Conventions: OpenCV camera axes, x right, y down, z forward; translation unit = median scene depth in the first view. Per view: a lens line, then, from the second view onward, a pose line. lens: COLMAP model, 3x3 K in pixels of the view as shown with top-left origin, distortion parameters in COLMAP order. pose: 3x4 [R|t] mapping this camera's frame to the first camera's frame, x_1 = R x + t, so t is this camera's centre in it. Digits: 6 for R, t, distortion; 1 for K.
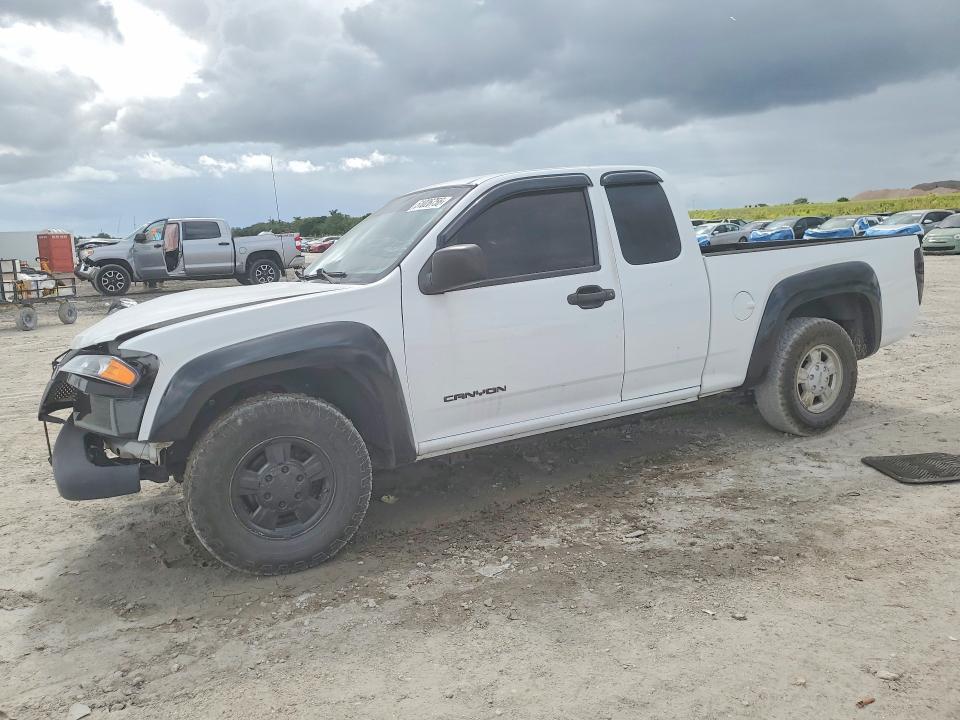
lens RADIAL K [[733.5, 0, 480.0], [0, 733.5, 360.0], [0, 0, 1]] dist [0.004270, -0.002590]
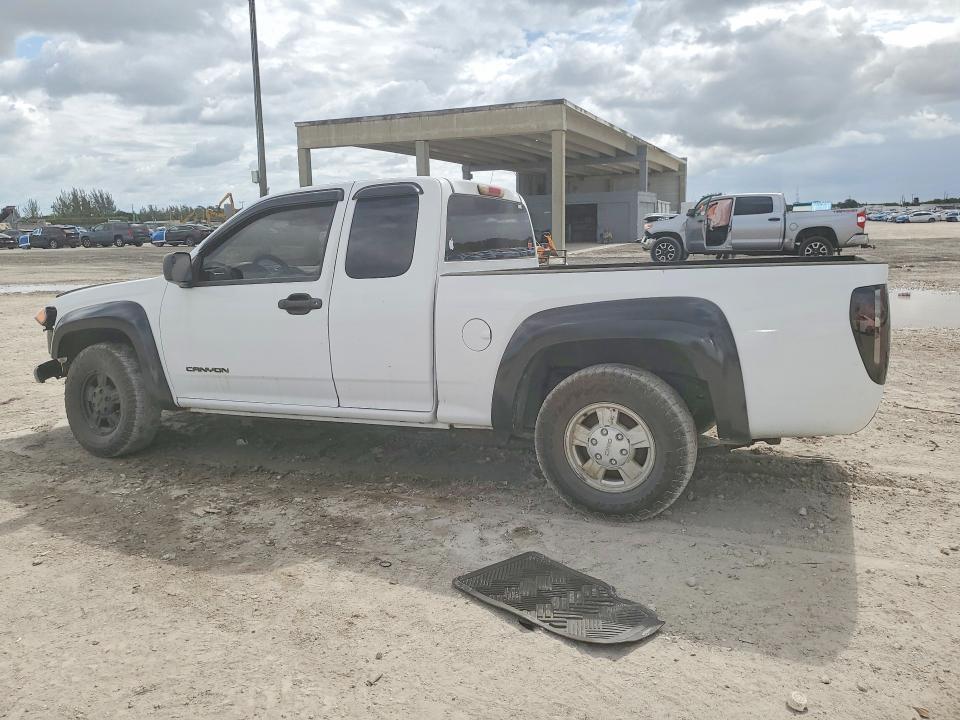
lens RADIAL K [[736.7, 0, 480.0], [0, 736.7, 360.0], [0, 0, 1]] dist [0.004706, 0.002880]
pose [[0.611775, 0.163315, -0.773989, 1.016223], [-0.129973, 0.985910, 0.105299, -0.133353], [0.780281, 0.036178, 0.624382, 0.453649]]
